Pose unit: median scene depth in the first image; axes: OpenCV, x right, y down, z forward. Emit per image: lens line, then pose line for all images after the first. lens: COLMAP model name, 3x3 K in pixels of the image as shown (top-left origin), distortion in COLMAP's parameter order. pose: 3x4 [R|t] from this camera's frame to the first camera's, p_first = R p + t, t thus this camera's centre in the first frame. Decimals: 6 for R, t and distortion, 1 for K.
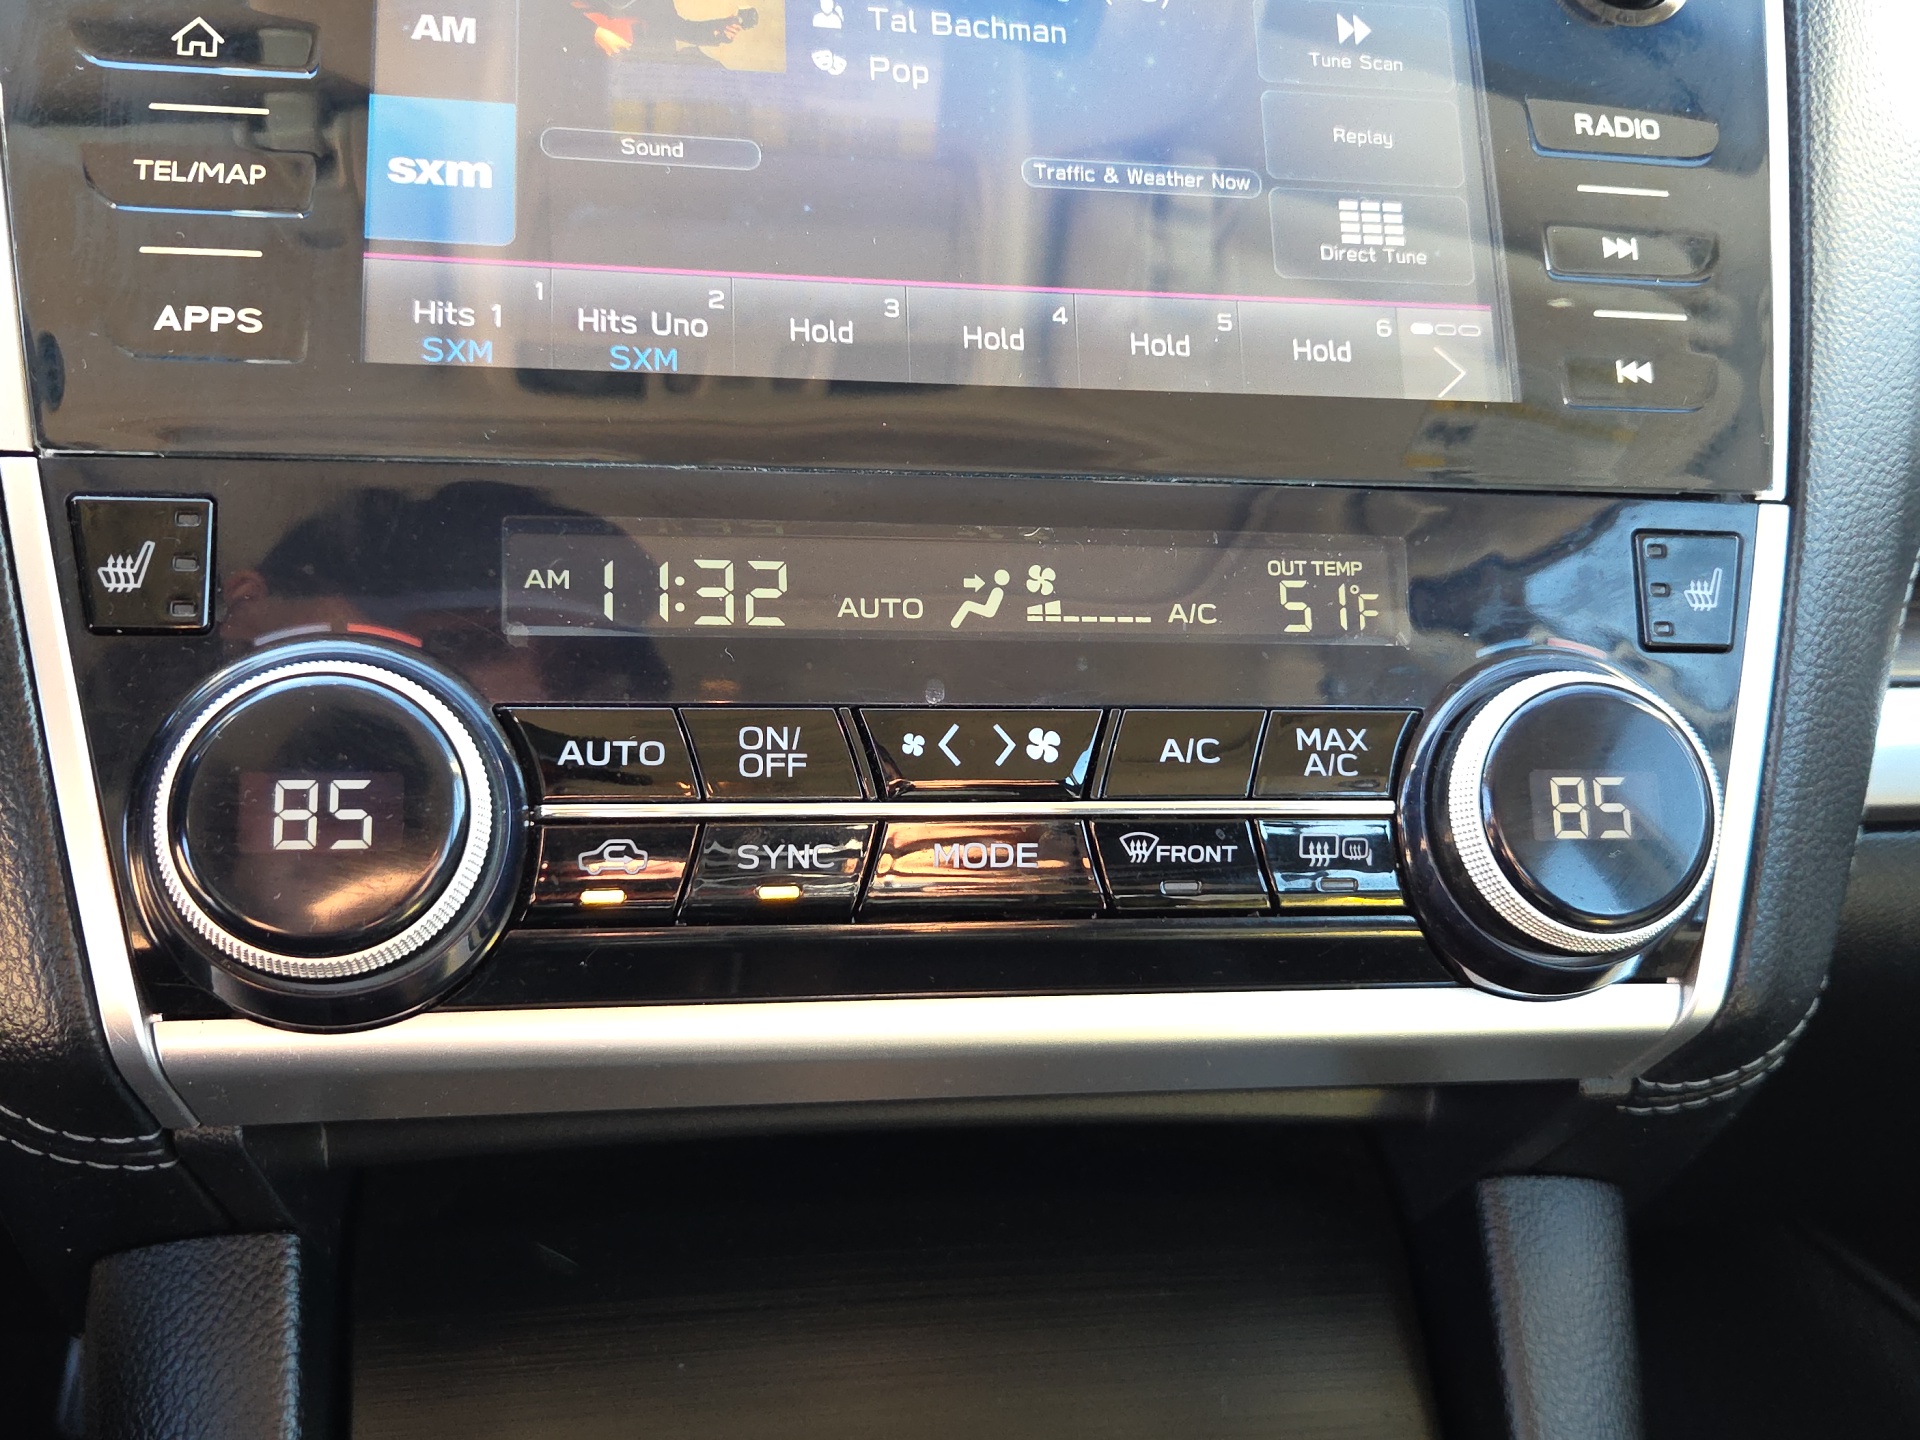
lens RADIAL K [[1928.3, 0, 963.3], [0, 1928.3, 693.5], [0, 0, 1]] dist [0.043622, 0.000000]
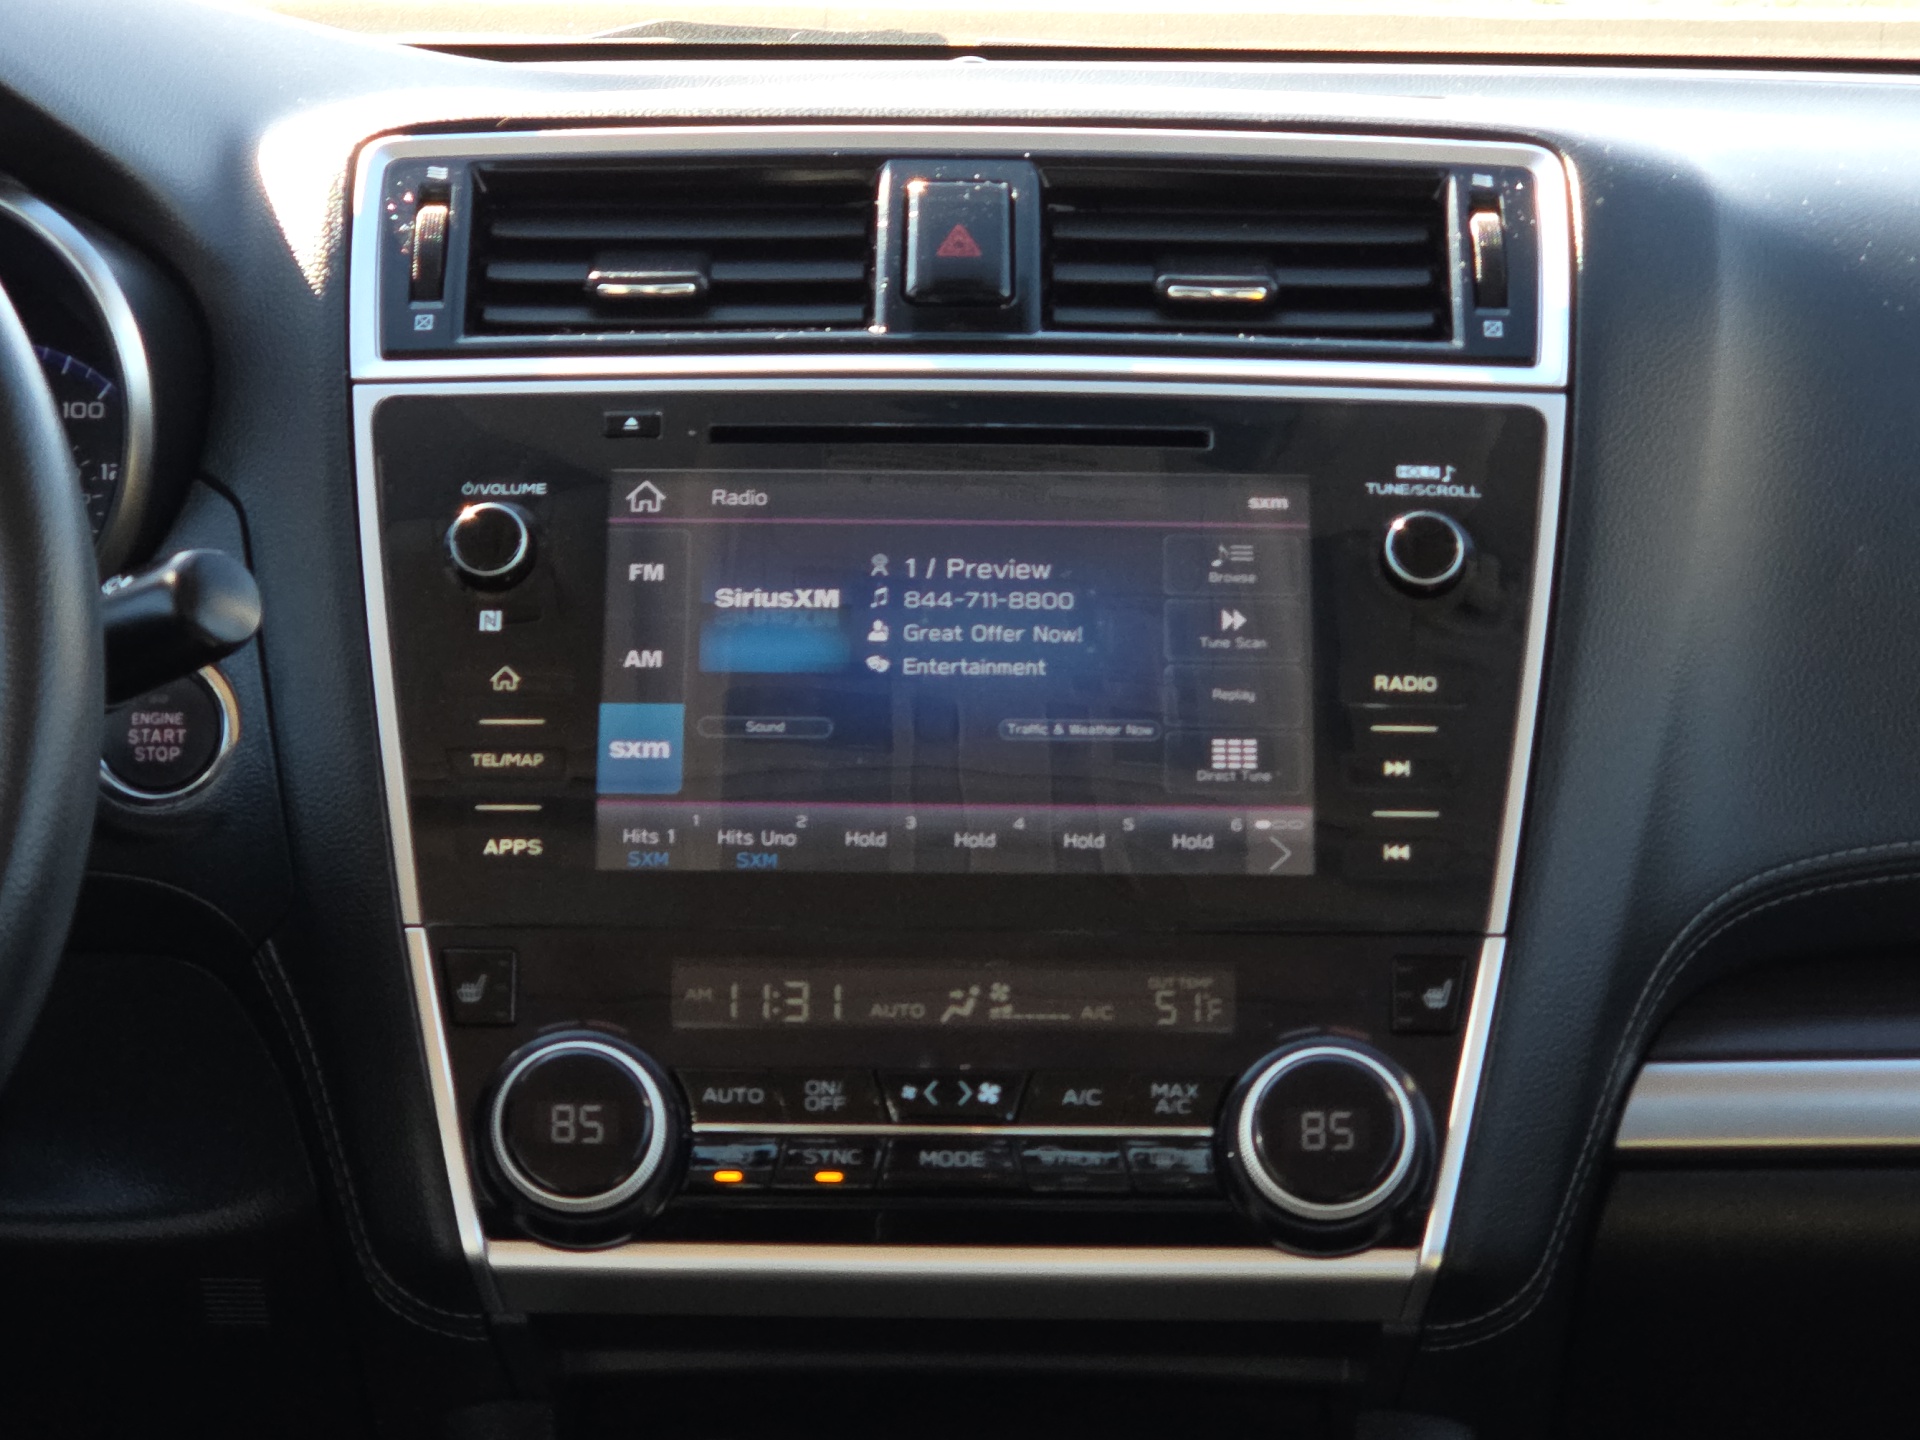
lens RADIAL K [[5173.2, 0, 959.1], [0, 5173.2, 714.5], [0, 0, 1]] dist [-0.546186, 0.000000]
pose [[0.981702, -0.014989, -0.189835, 0.836254], [-0.002829, 0.995640, -0.093239, 0.112910], [0.190404, 0.092070, 0.977379, -3.262140]]
